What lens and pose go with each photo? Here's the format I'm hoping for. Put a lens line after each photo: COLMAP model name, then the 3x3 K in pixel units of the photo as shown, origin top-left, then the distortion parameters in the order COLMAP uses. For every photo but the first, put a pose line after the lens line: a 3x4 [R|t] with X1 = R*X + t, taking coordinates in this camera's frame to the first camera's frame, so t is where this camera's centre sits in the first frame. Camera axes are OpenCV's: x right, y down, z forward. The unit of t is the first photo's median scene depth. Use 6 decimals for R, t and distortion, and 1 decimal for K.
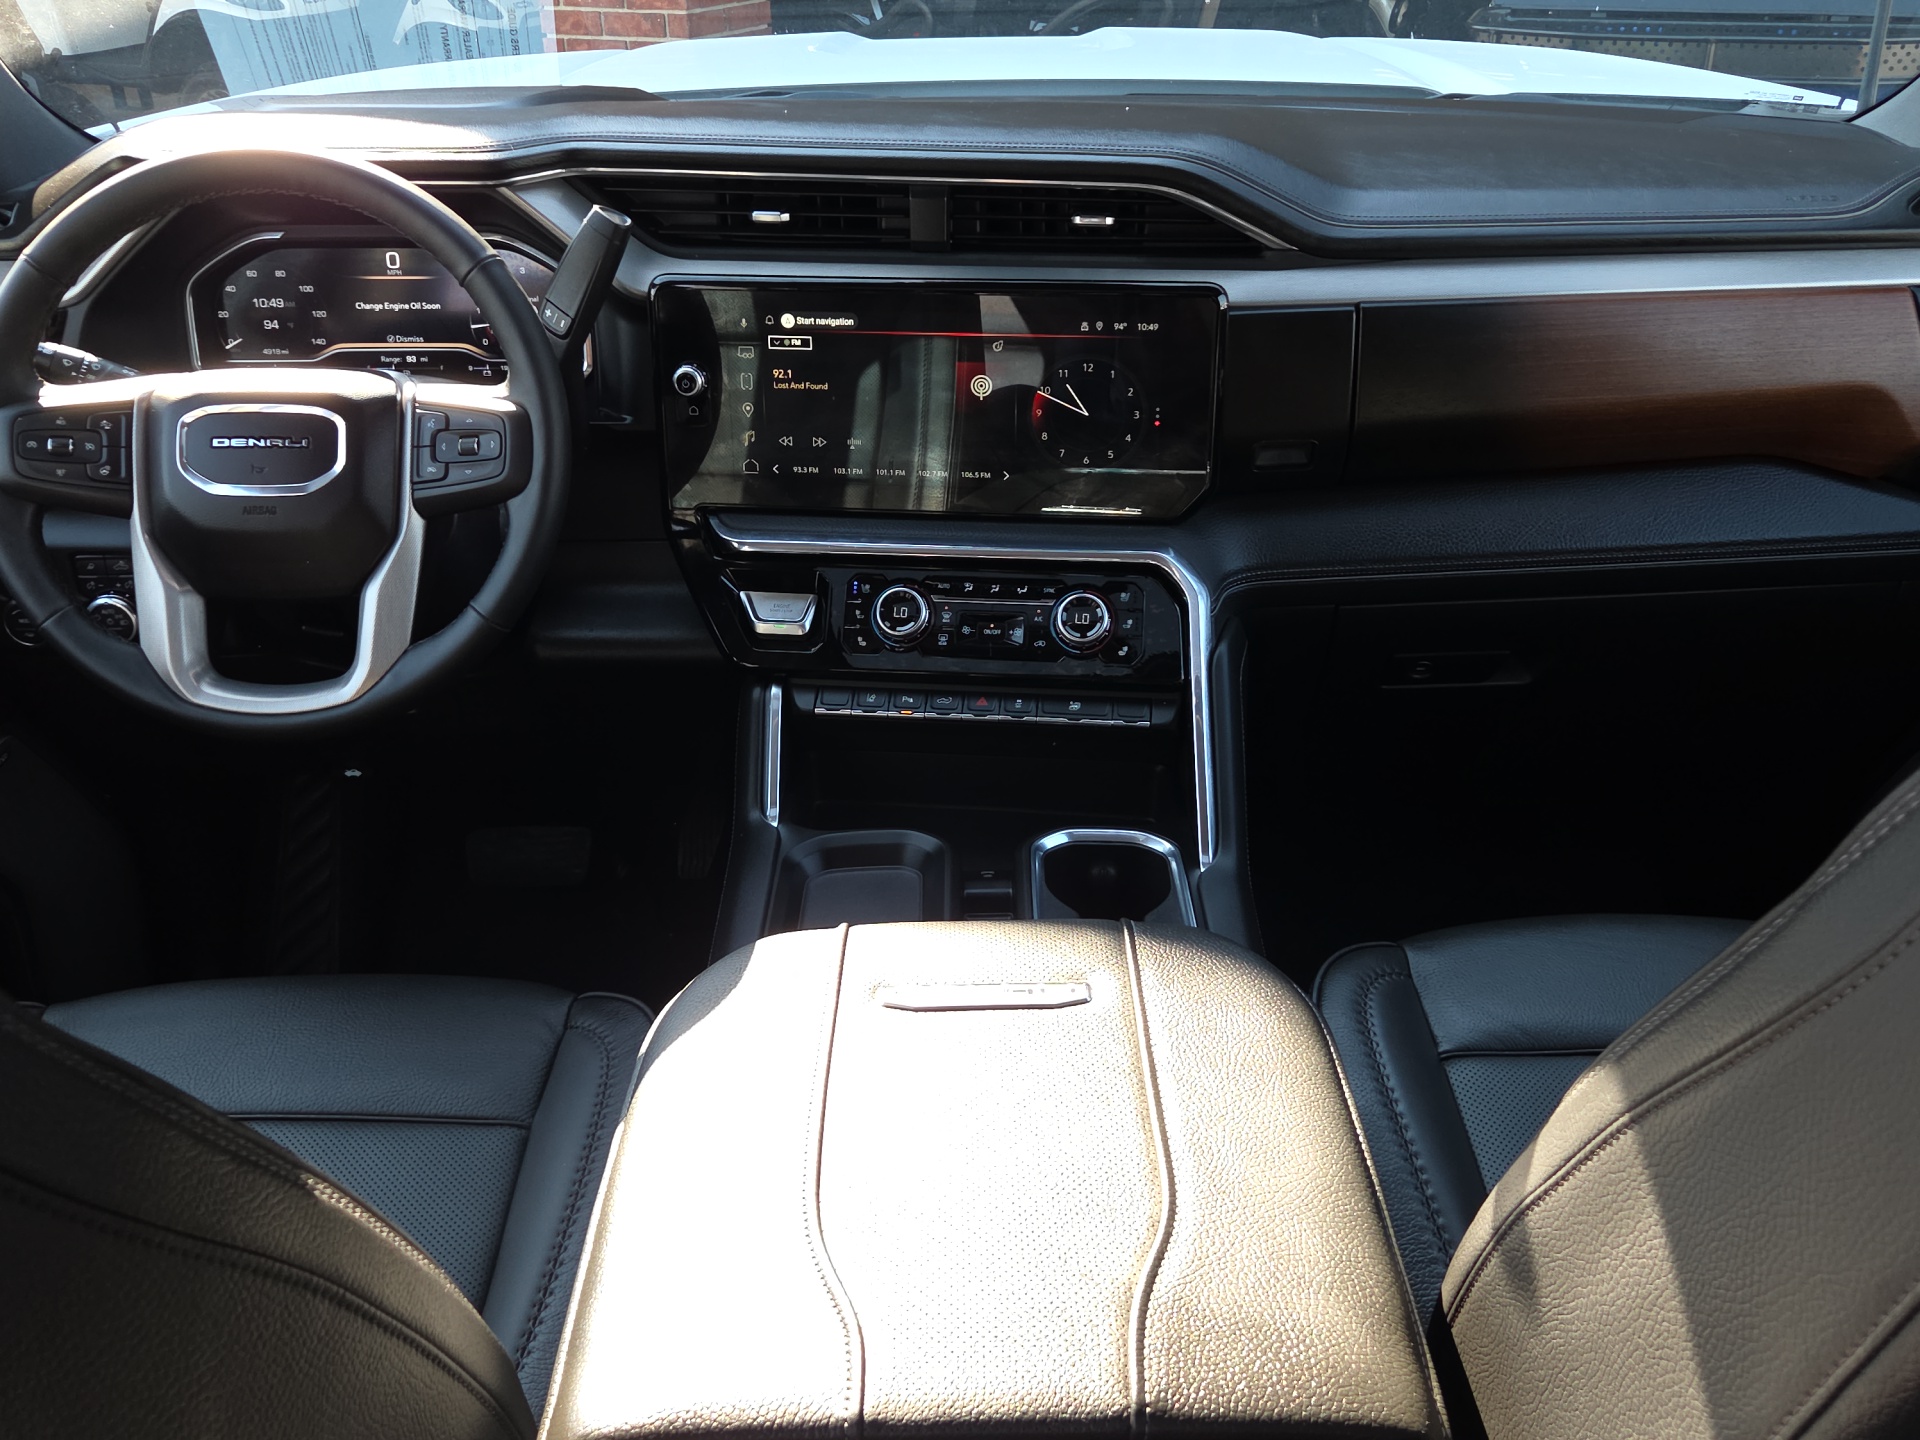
lens RADIAL K [[1716.9, 0, 975.4], [0, 1716.9, 706.5], [0, 0, 1]] dist [0.058637, -0.062342]
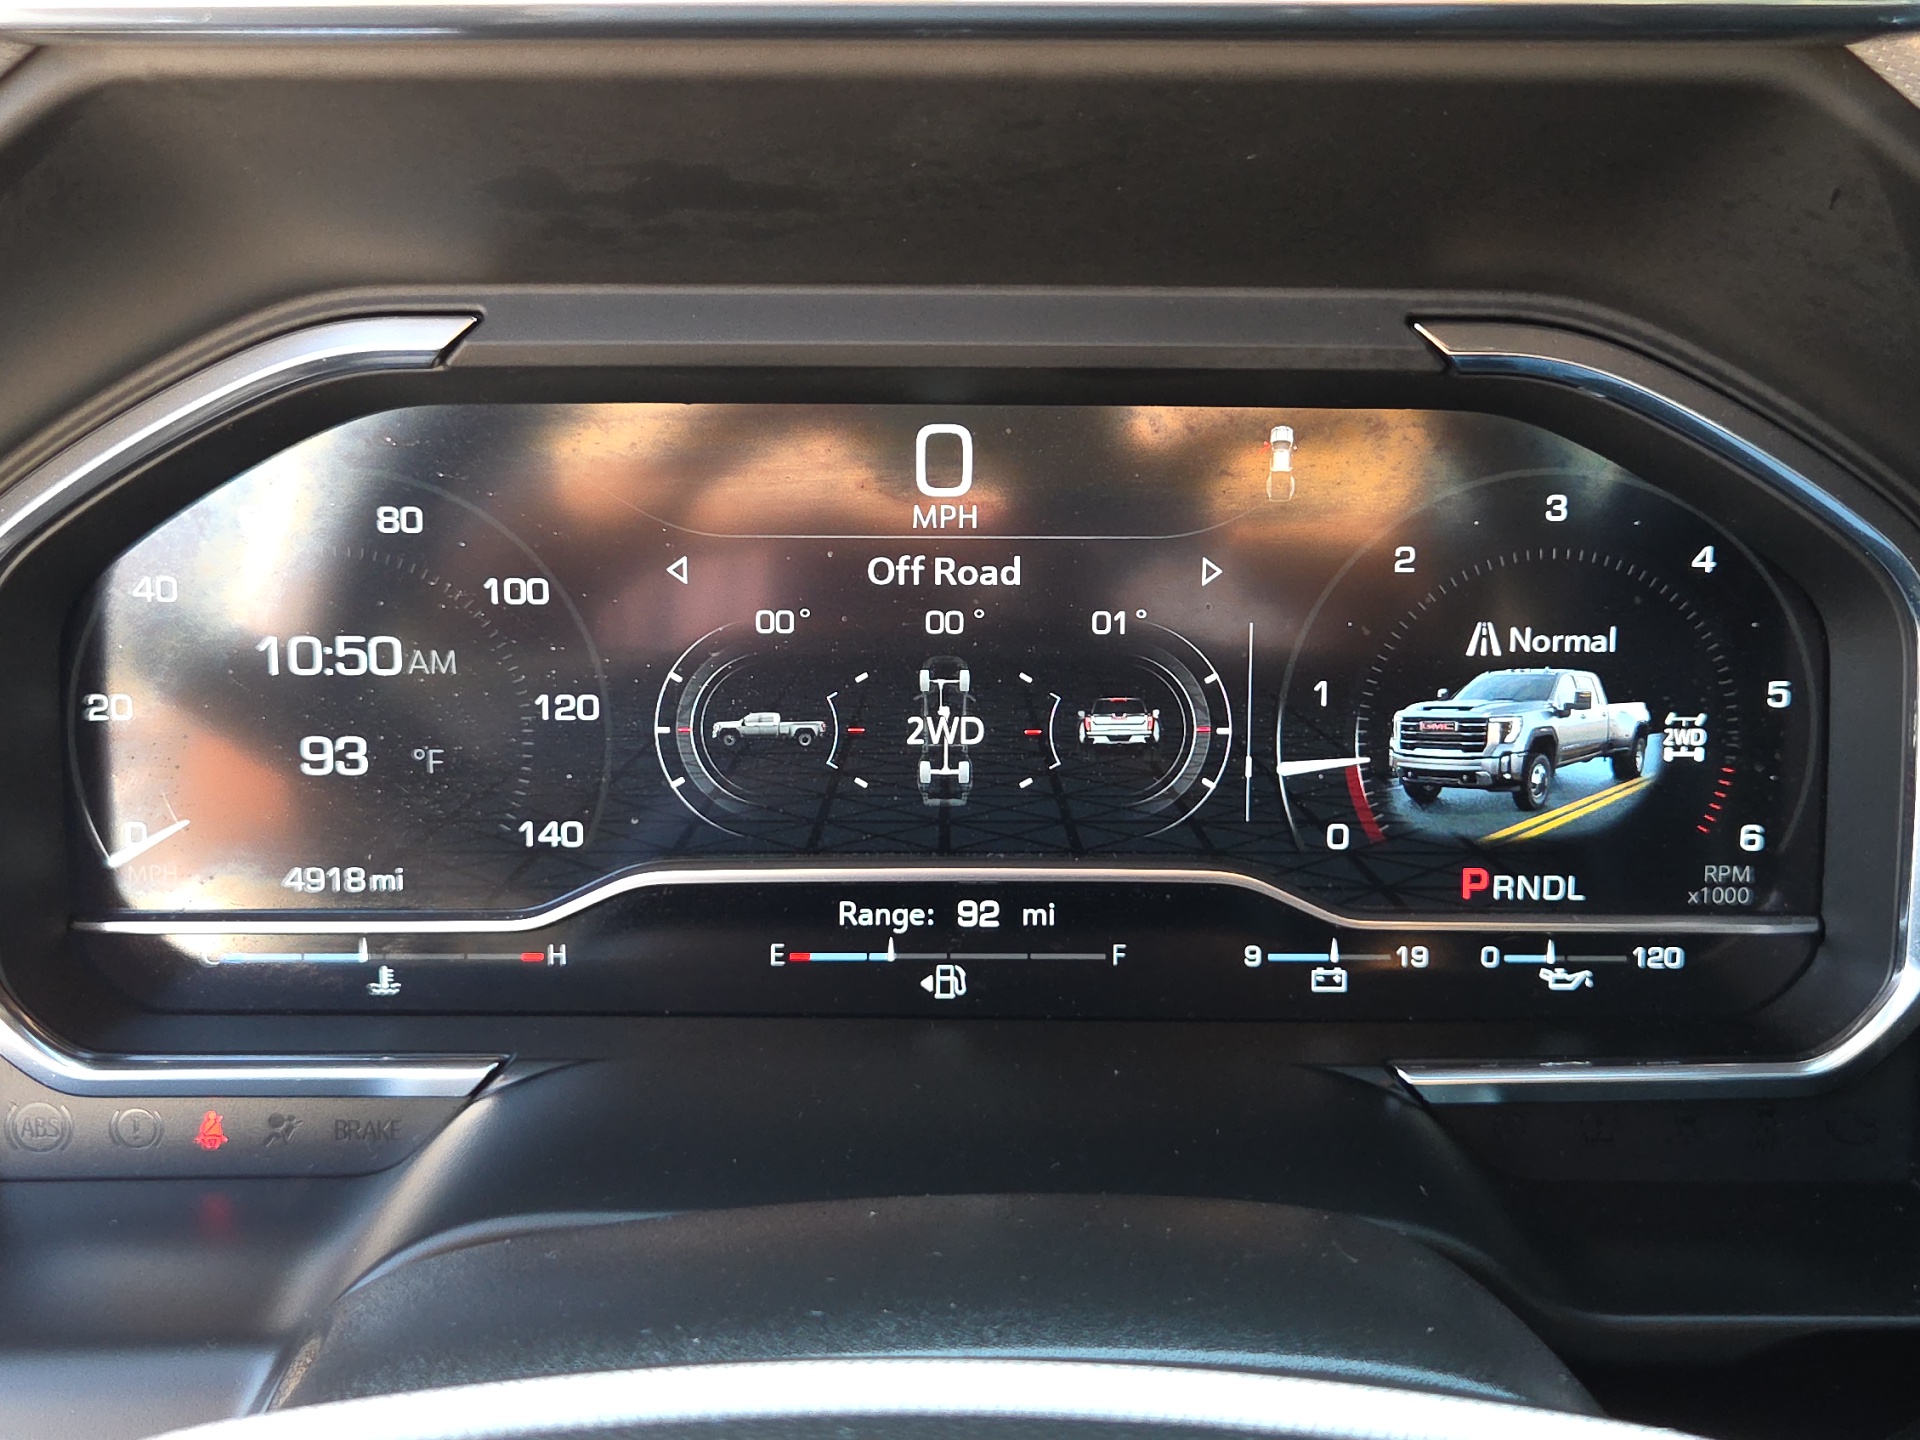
lens RADIAL K [[2285.6, 0, 972.7], [0, 2285.6, 666.0], [0, 0, 1]] dist [0.052500, 0.000000]
pose [[0.999955, 0.009437, 0.000603, -0.365773], [-0.009237, 0.988495, -0.150971, -0.210828], [-0.002020, 0.150958, 0.988538, 0.804584]]
